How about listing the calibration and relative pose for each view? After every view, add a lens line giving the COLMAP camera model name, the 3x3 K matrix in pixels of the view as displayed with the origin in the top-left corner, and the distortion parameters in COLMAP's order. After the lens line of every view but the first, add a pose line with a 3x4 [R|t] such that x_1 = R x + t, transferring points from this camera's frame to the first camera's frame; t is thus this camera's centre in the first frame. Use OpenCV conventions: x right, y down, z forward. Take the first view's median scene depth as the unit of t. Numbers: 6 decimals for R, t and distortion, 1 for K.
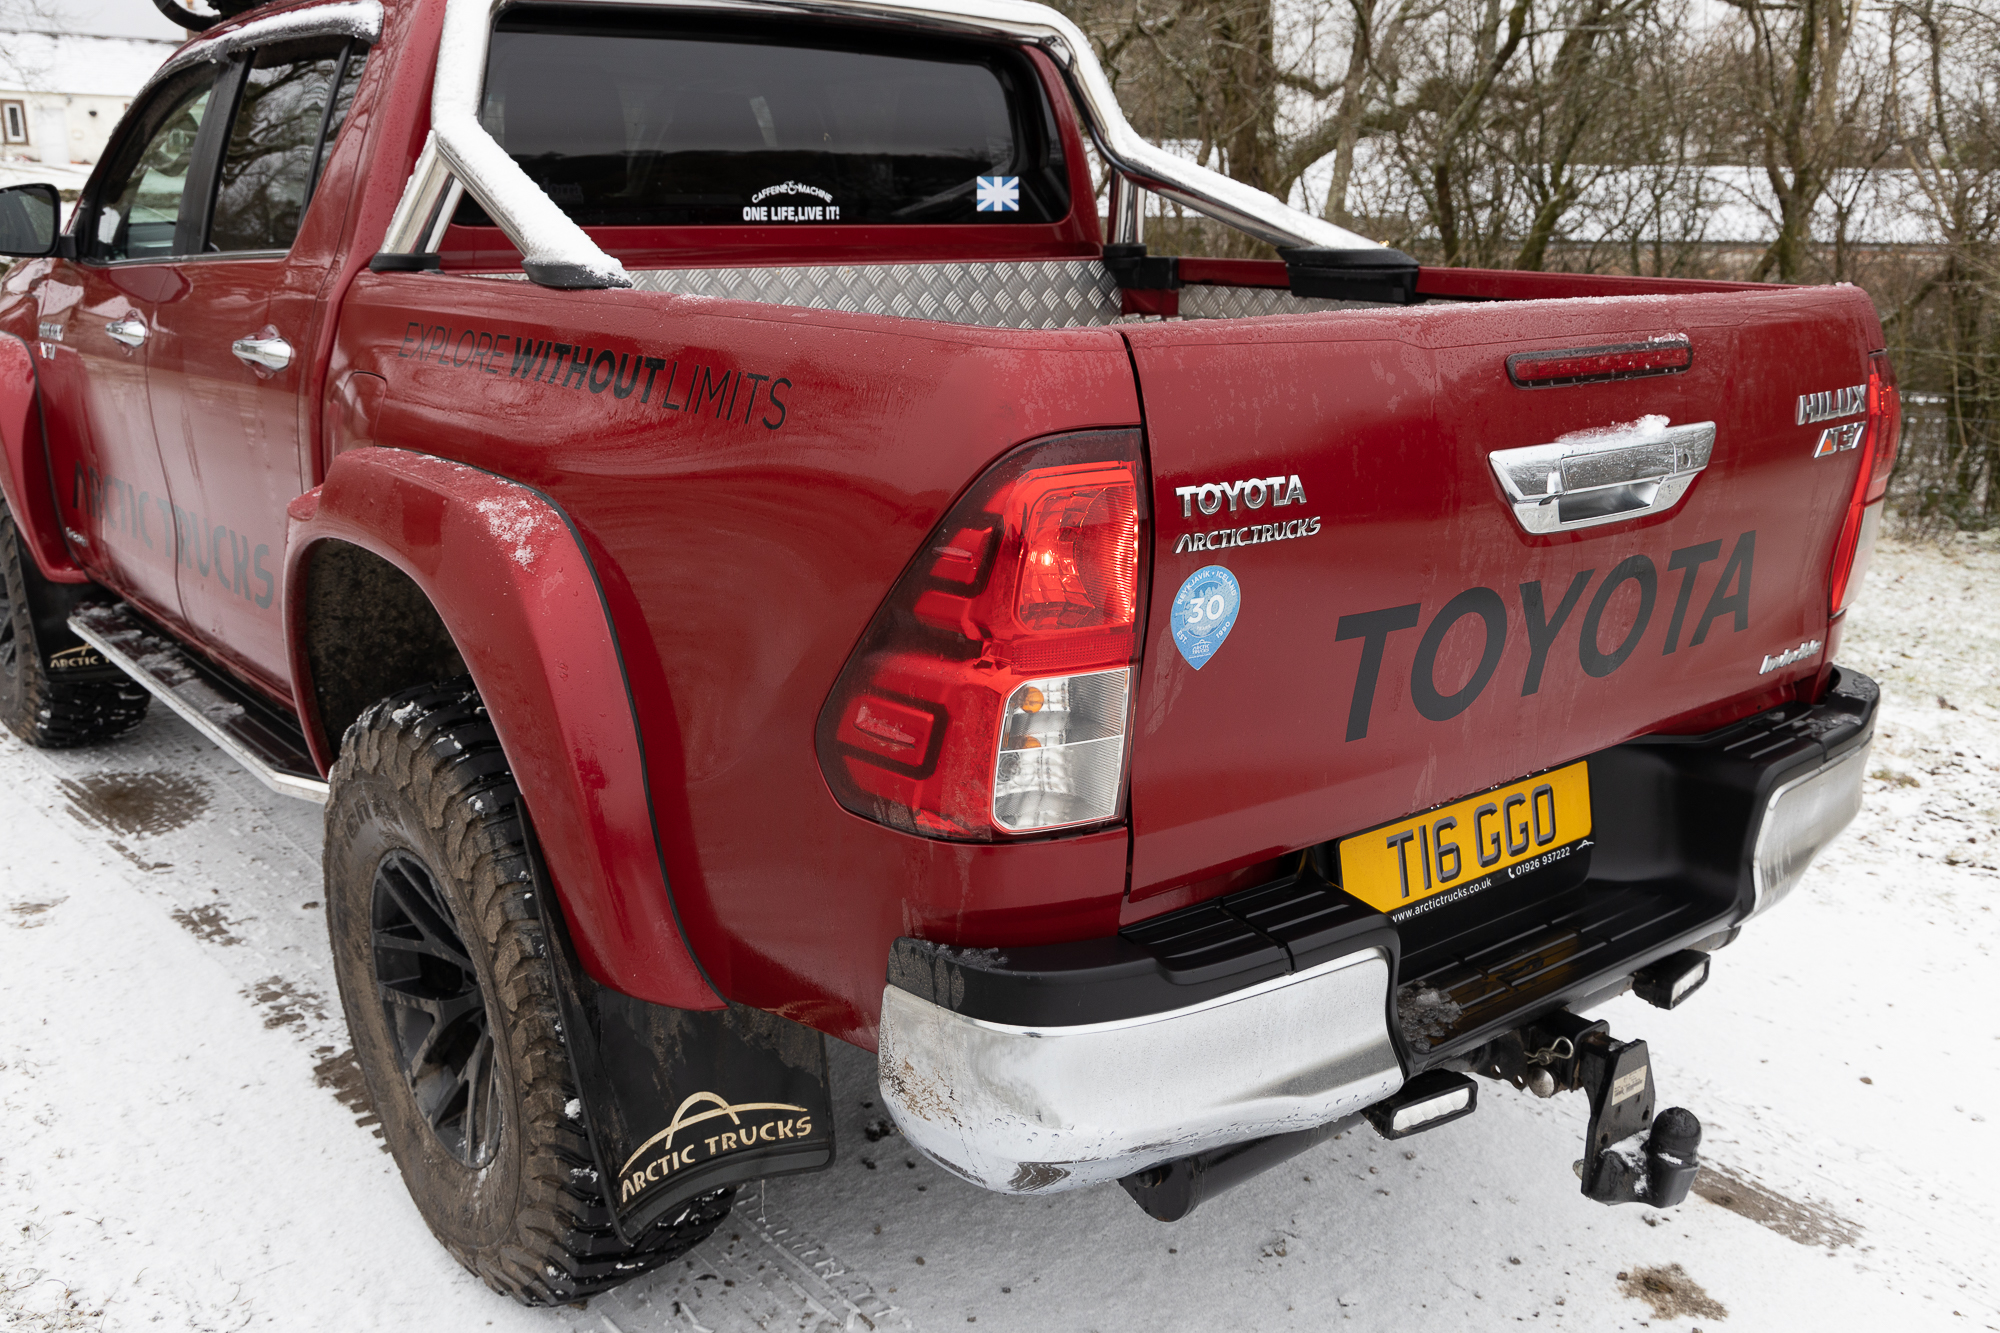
lens RADIAL K [[1755.8, 0, 1000.0], [0, 1755.8, 666.5], [0, 0, 1]] dist [-0.007426, 0.012302]
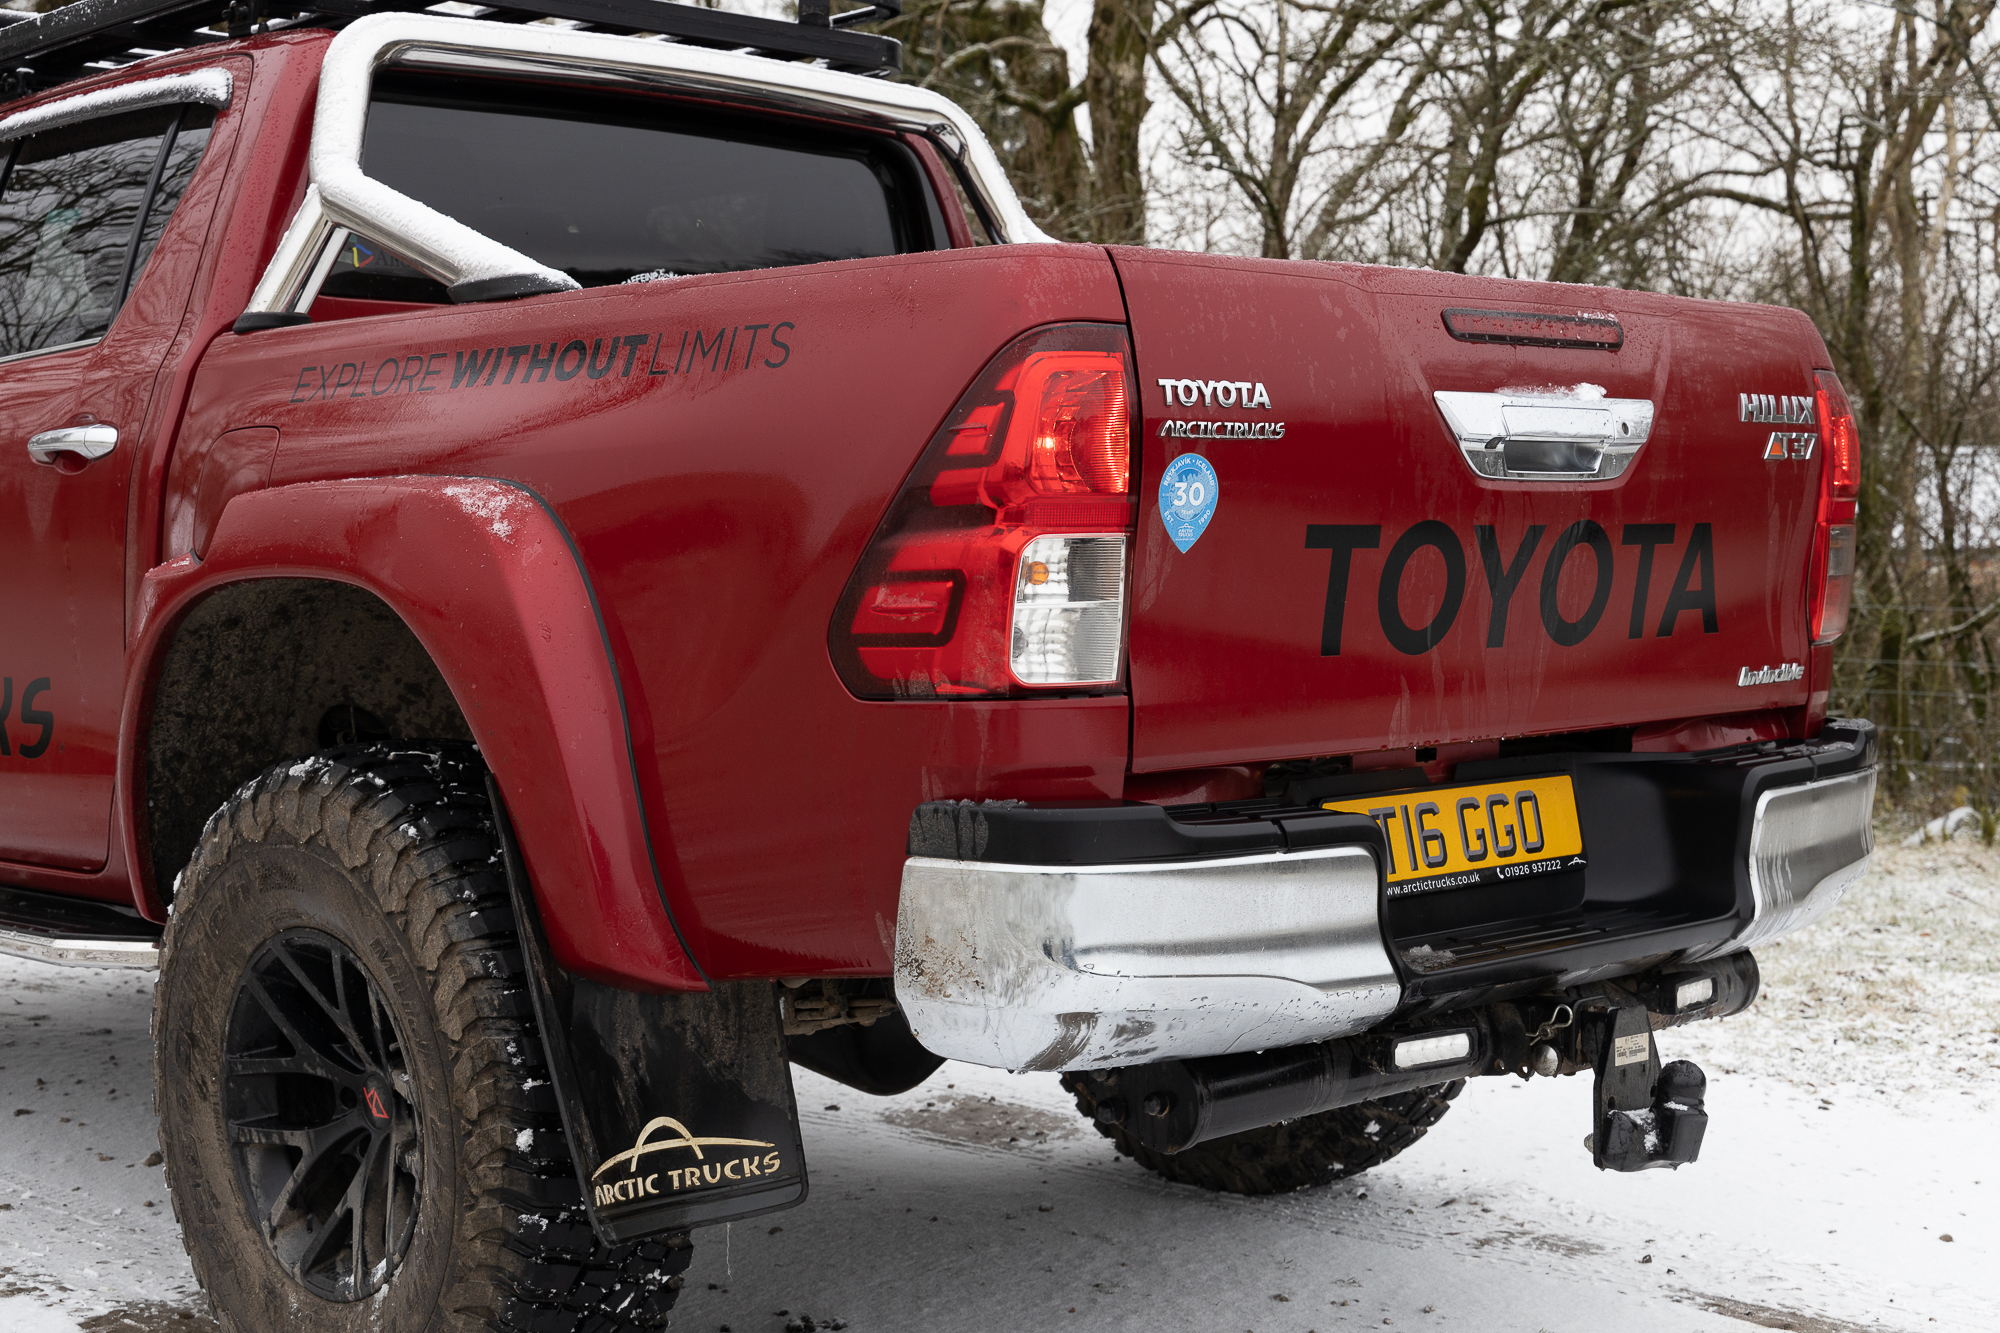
lens RADIAL K [[2847.9, 0, 996.5], [0, 2847.9, 619.1], [0, 0, 1]] dist [0.015915, 0.015062]
pose [[0.995196, -0.022262, 0.095338, -0.133623], [0.043736, 0.972325, -0.229501, 0.341091], [-0.087590, 0.232568, 0.968628, -0.539320]]
